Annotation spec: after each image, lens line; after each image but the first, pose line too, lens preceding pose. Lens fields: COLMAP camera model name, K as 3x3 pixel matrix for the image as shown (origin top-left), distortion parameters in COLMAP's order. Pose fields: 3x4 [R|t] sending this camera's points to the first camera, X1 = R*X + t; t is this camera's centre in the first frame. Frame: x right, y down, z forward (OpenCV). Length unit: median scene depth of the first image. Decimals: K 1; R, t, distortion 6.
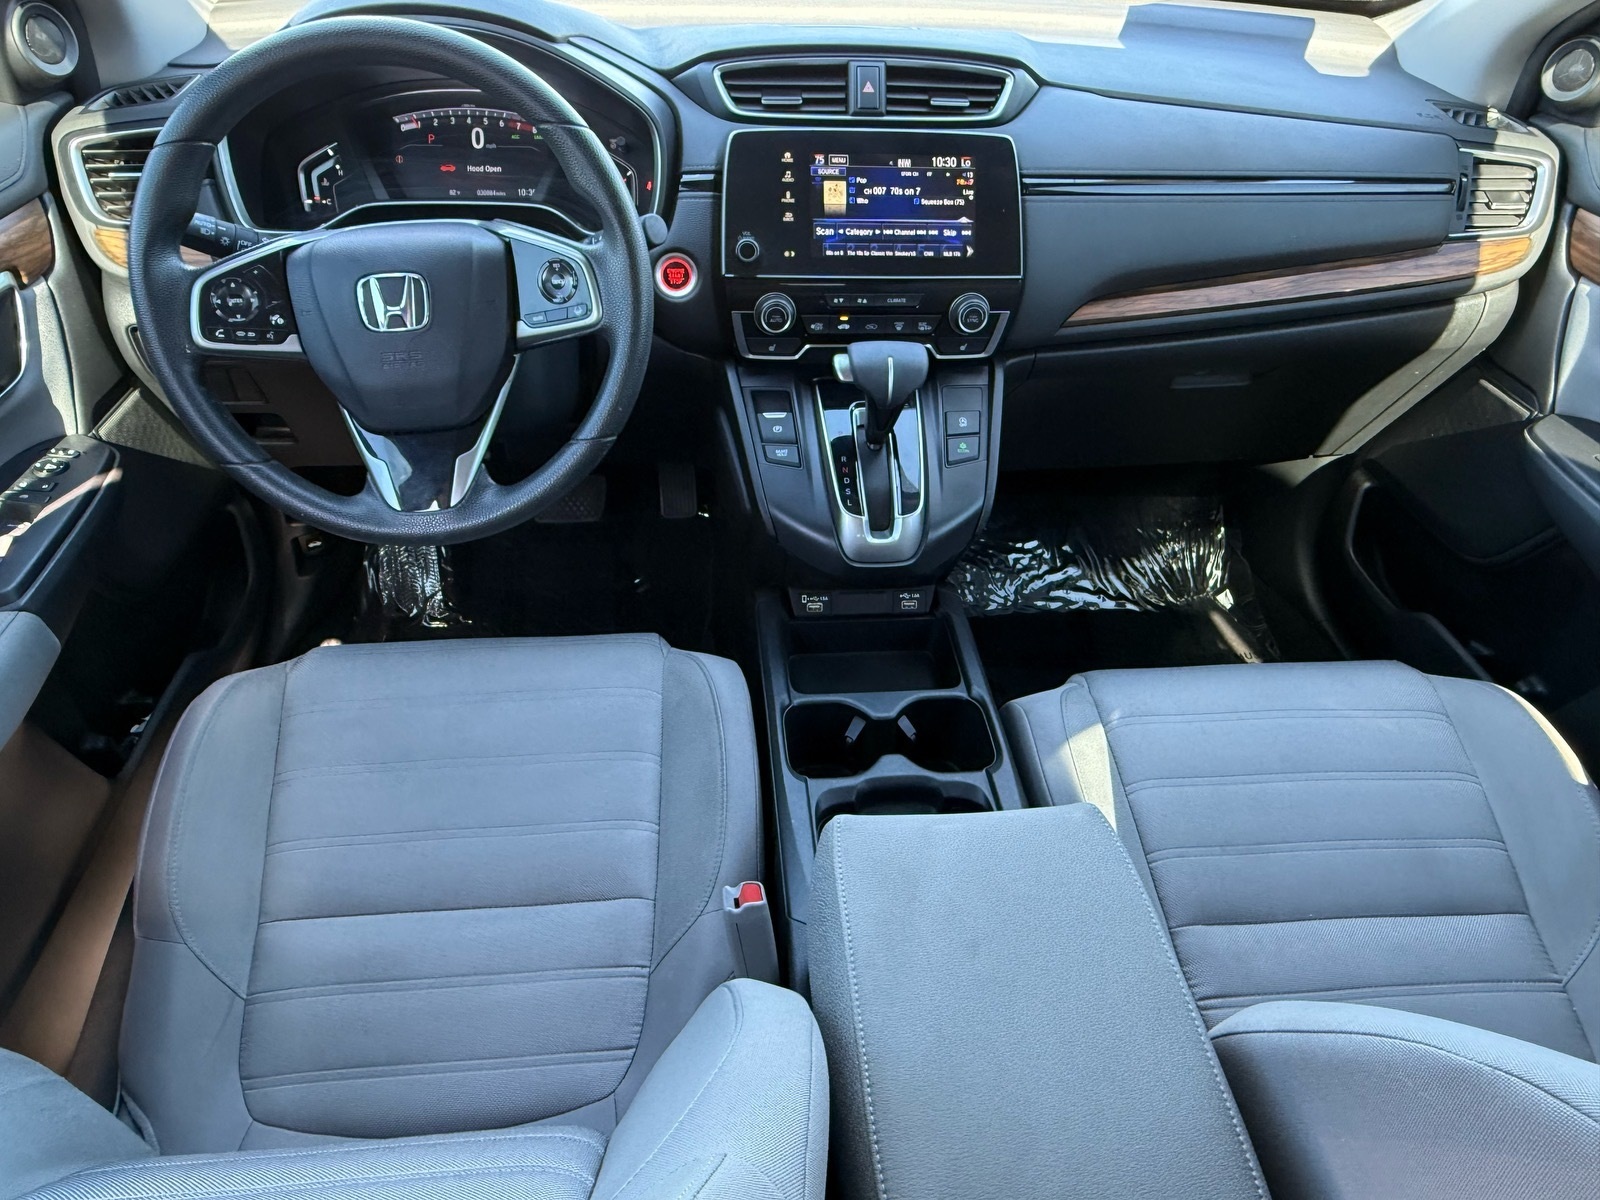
lens RADIAL K [[1032.9, 0, 782.0], [0, 1032.9, 607.0], [0, 0, 1]] dist [0.000435, -0.001570]
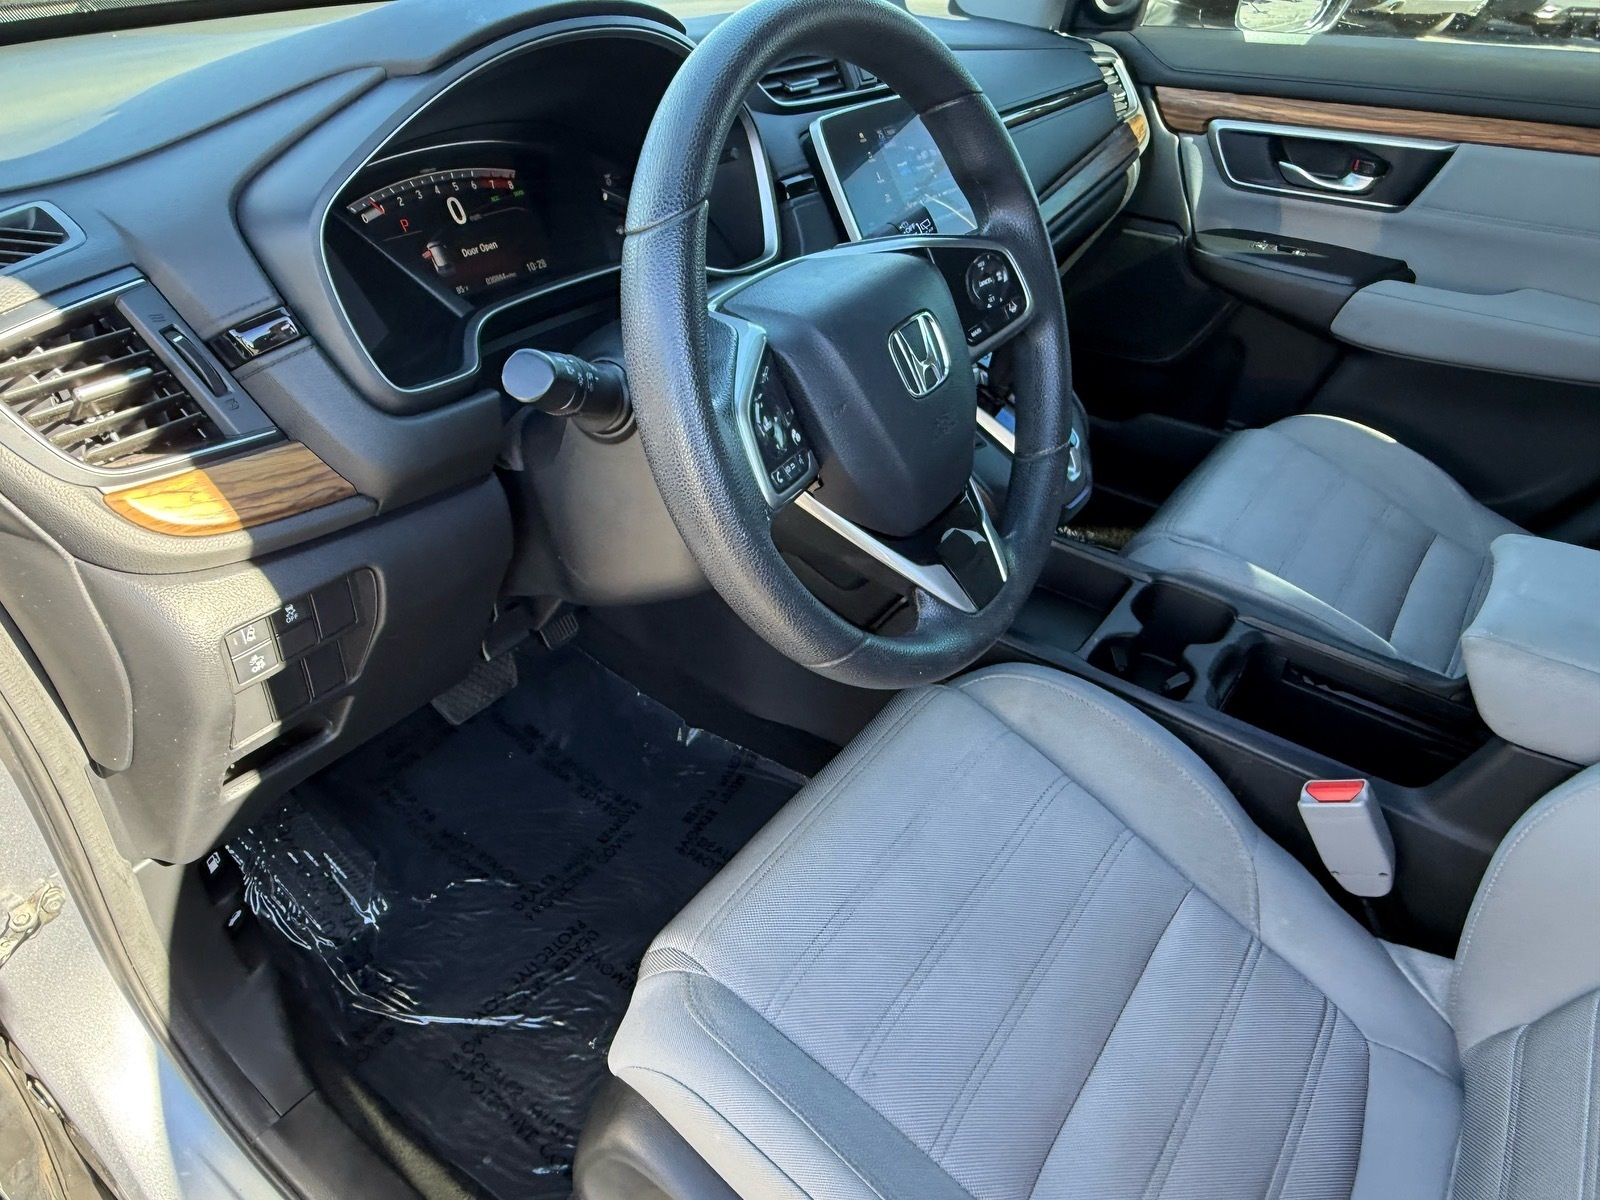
lens RADIAL K [[1028.0, 0, 758.7], [0, 1028.0, 602.4], [0, 0, 1]] dist [-0.004134, 0.003787]
pose [[0.667710, -0.442300, 0.598778, -0.767291], [0.471335, 0.873775, 0.119836, -0.221777], [-0.576201, 0.202209, 0.791899, 0.403723]]
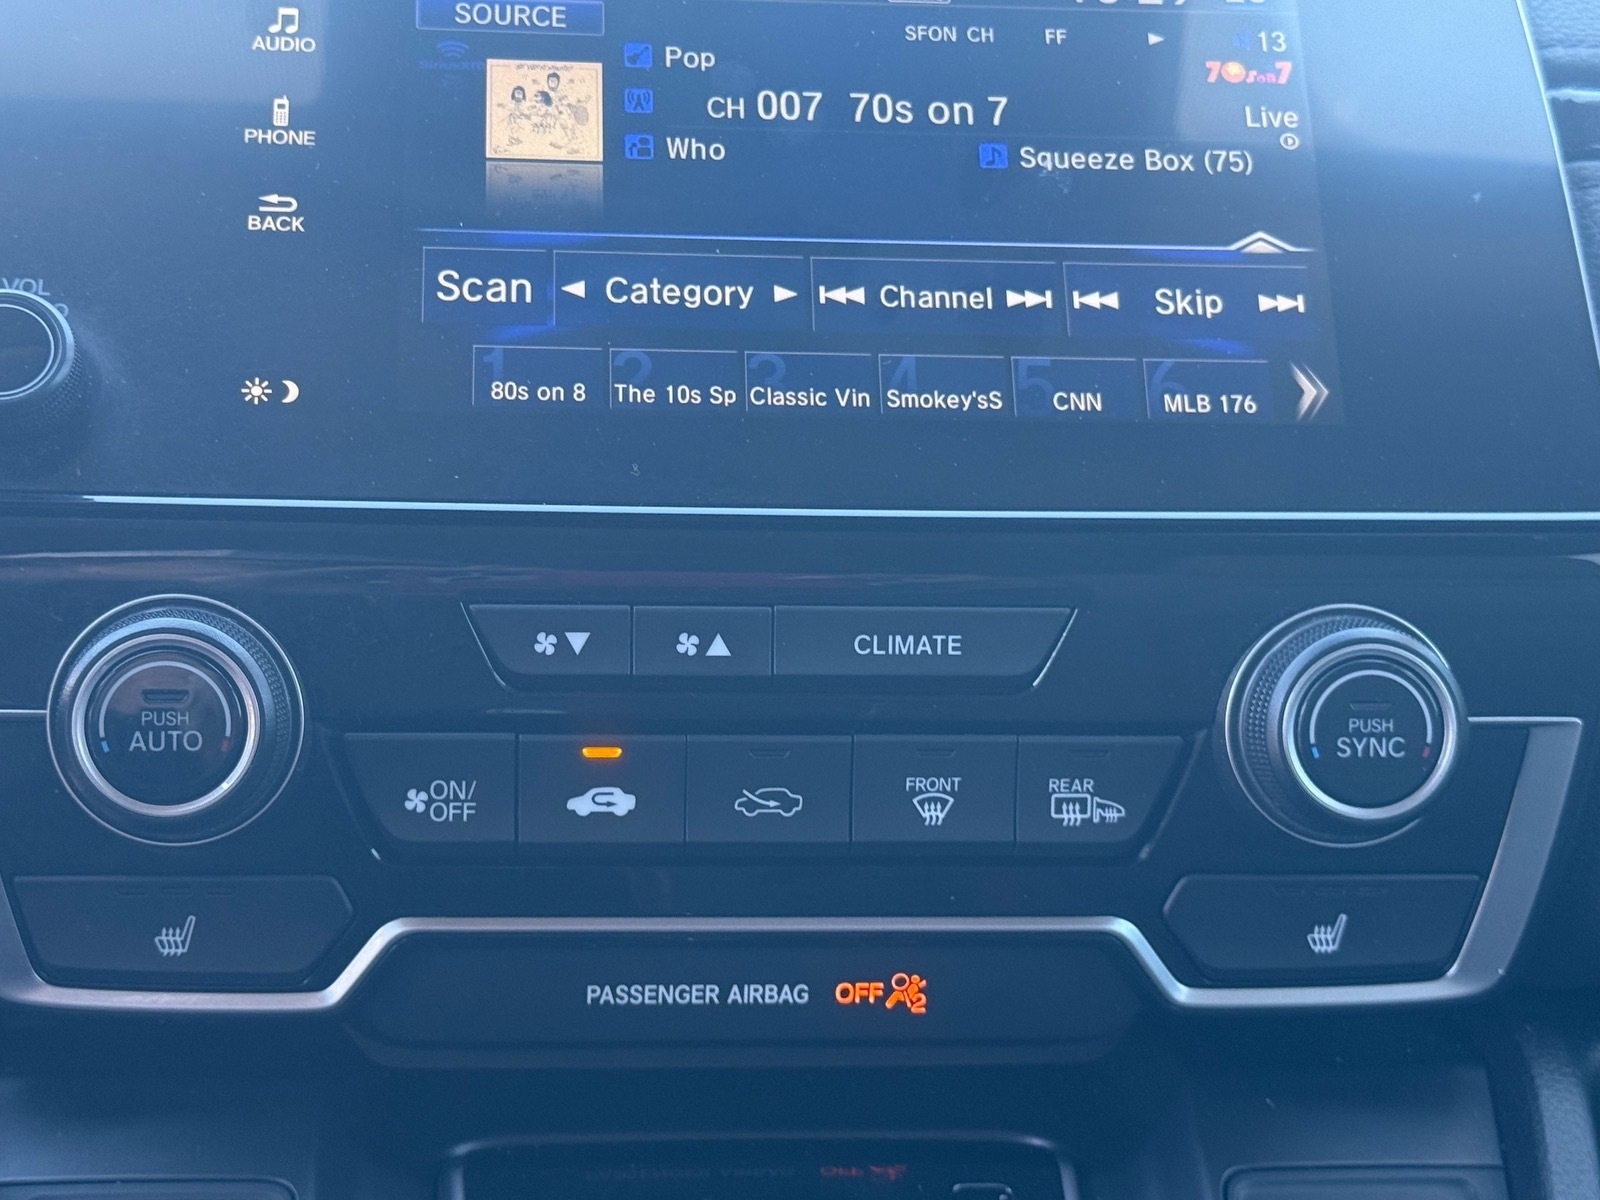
lens RADIAL K [[2844.0, 0, 800.4], [0, 2844.0, 639.3], [0, 0, 1]] dist [0.158335, -0.098949]
pose [[0.999895, -0.014376, 0.001780, 0.093027], [0.013433, 0.874158, -0.485457, -0.070181], [0.005423, 0.485430, 0.874259, 0.591908]]
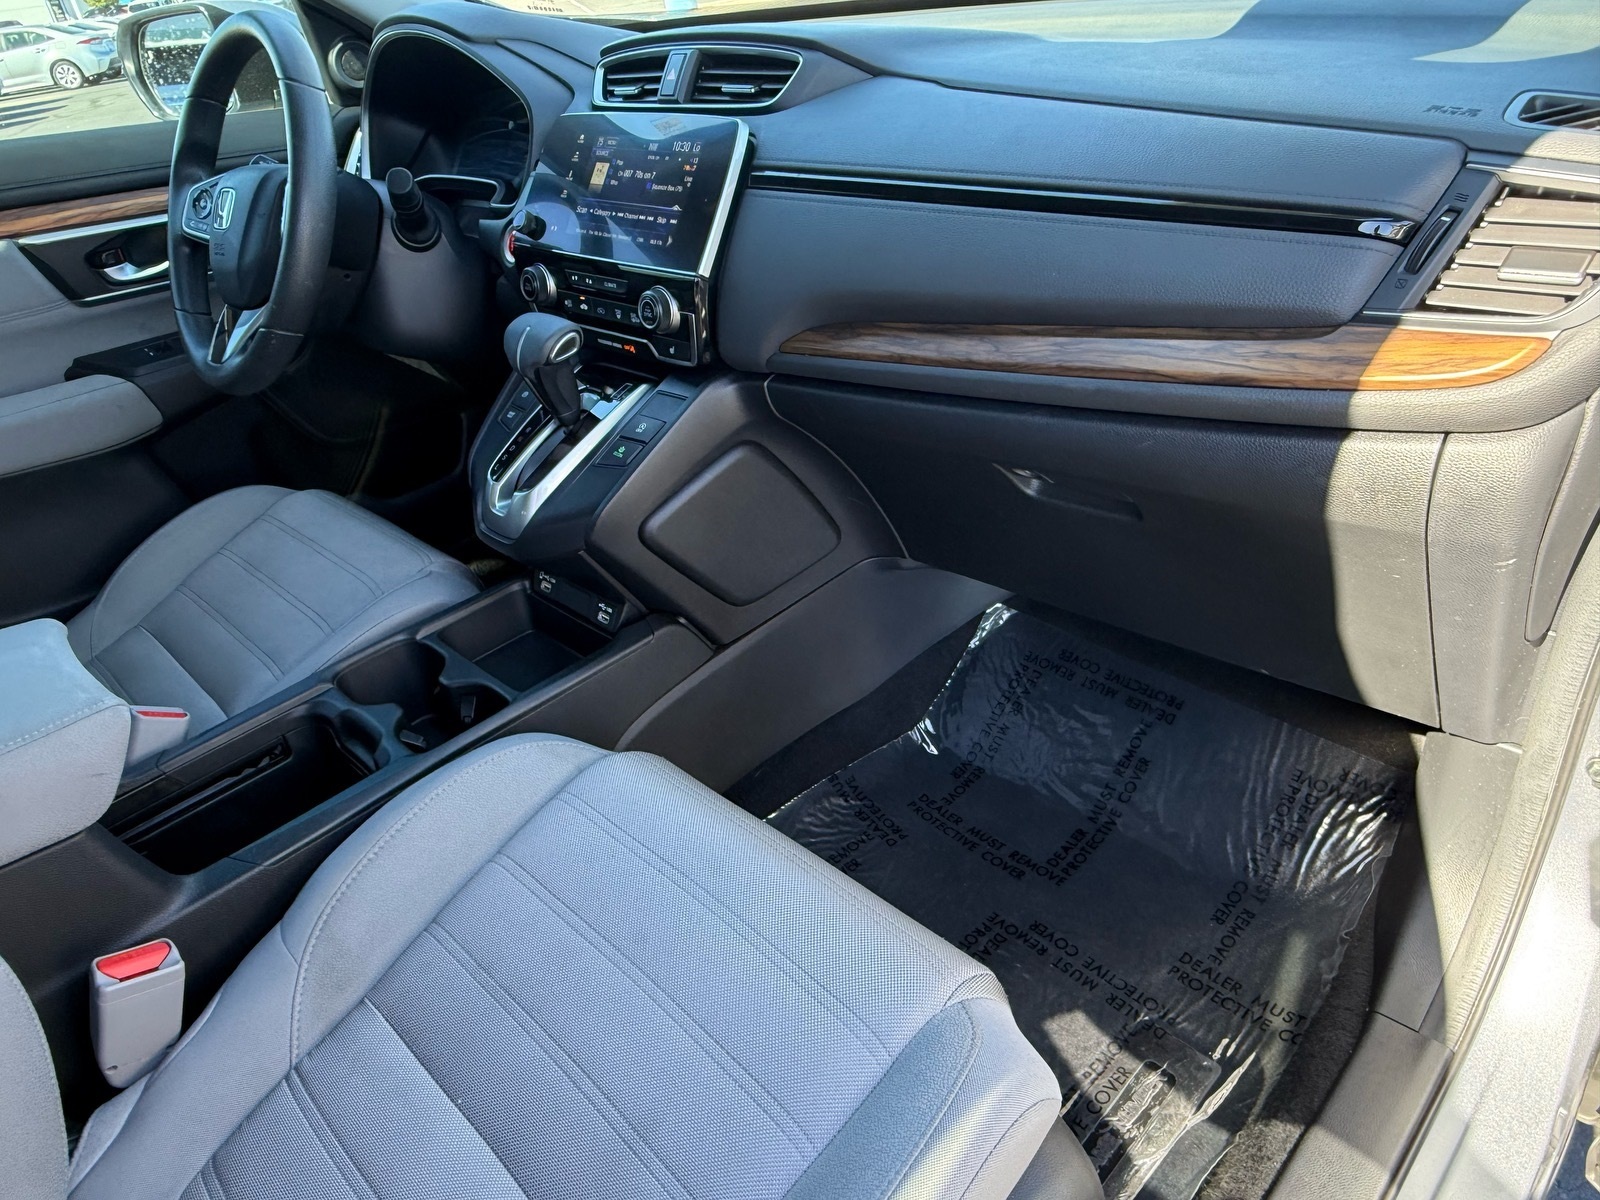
lens RADIAL K [[1032.9, 0, 782.0], [0, 1032.9, 607.0], [0, 0, 1]] dist [0.000435, -0.001570]
pose [[0.636501, 0.319244, -0.702104, 0.981234], [-0.399381, 0.915189, 0.054069, -0.140146], [0.659819, 0.245992, 0.710019, 0.503245]]
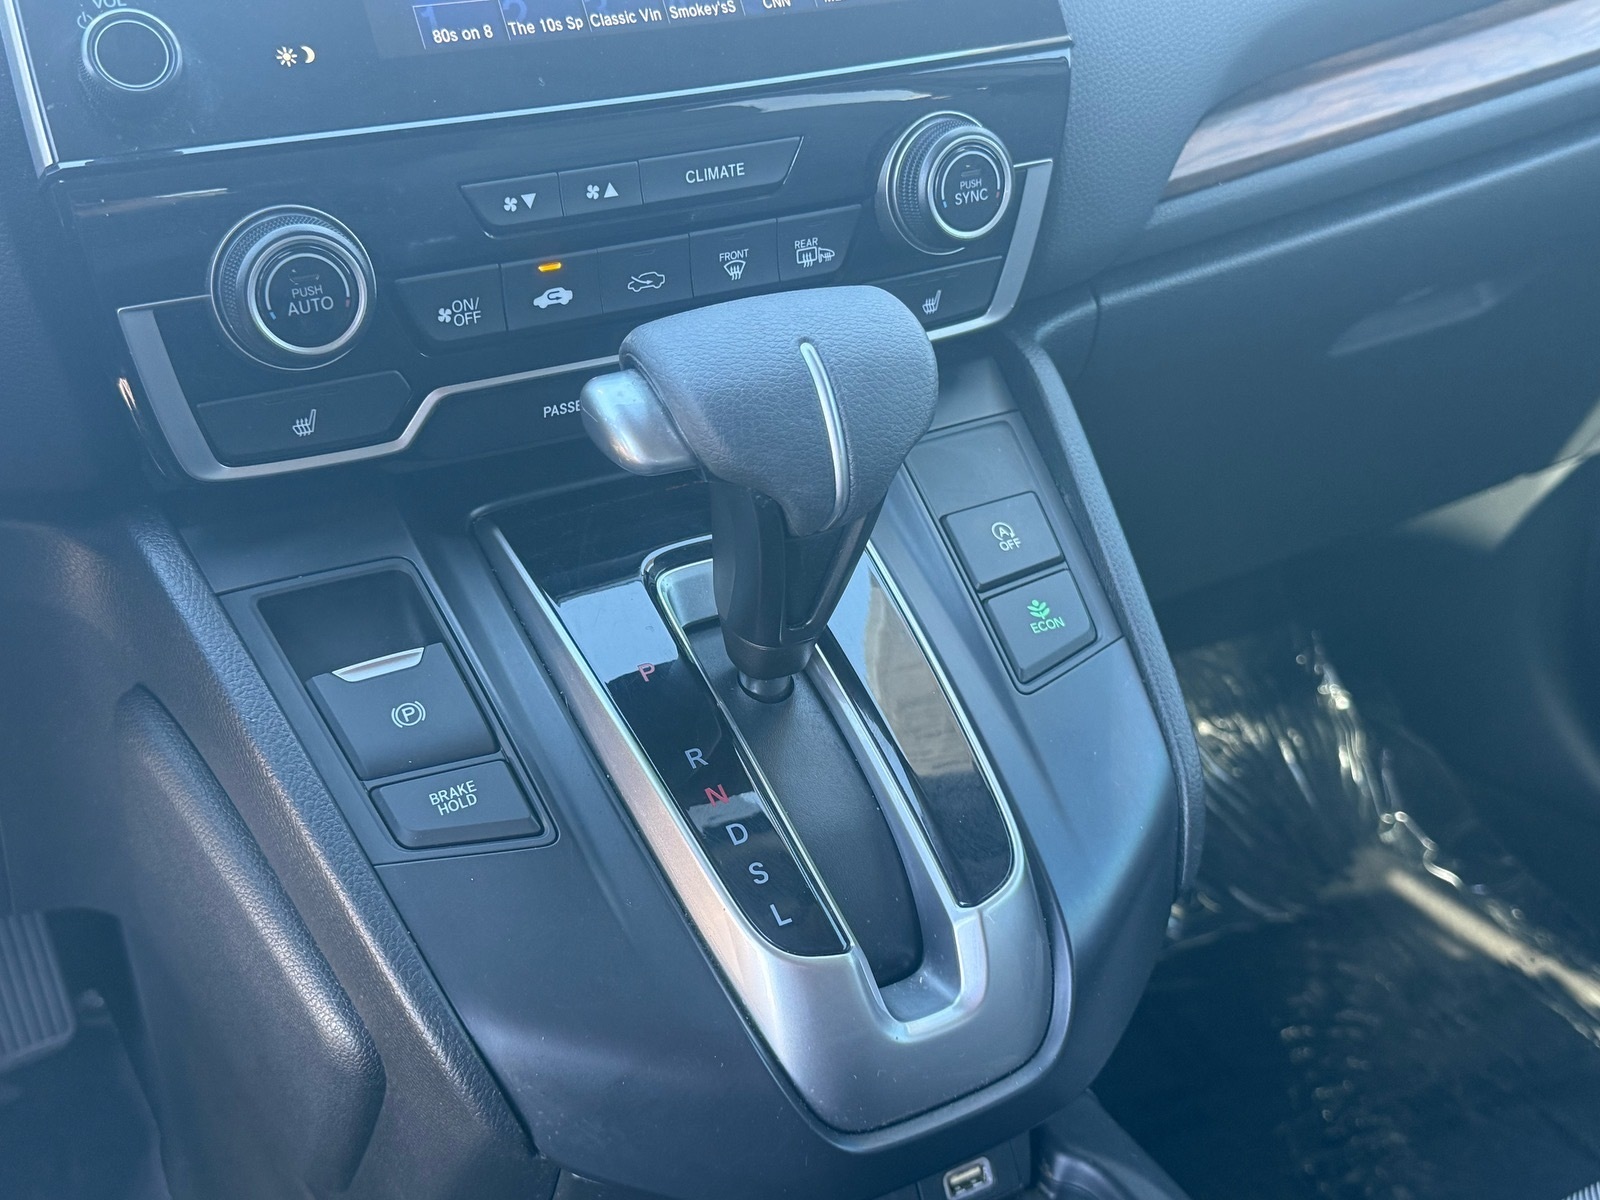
lens RADIAL K [[1840.5, 0, 800.0], [0, 1840.5, 600.0], [0, 0, 1]] dist [0.235211, -0.633021]
pose [[0.911682, -0.232056, 0.339095, -0.067846], [0.294021, 0.944911, -0.143858, -0.106969], [-0.287032, 0.230854, 0.929688, 0.550027]]
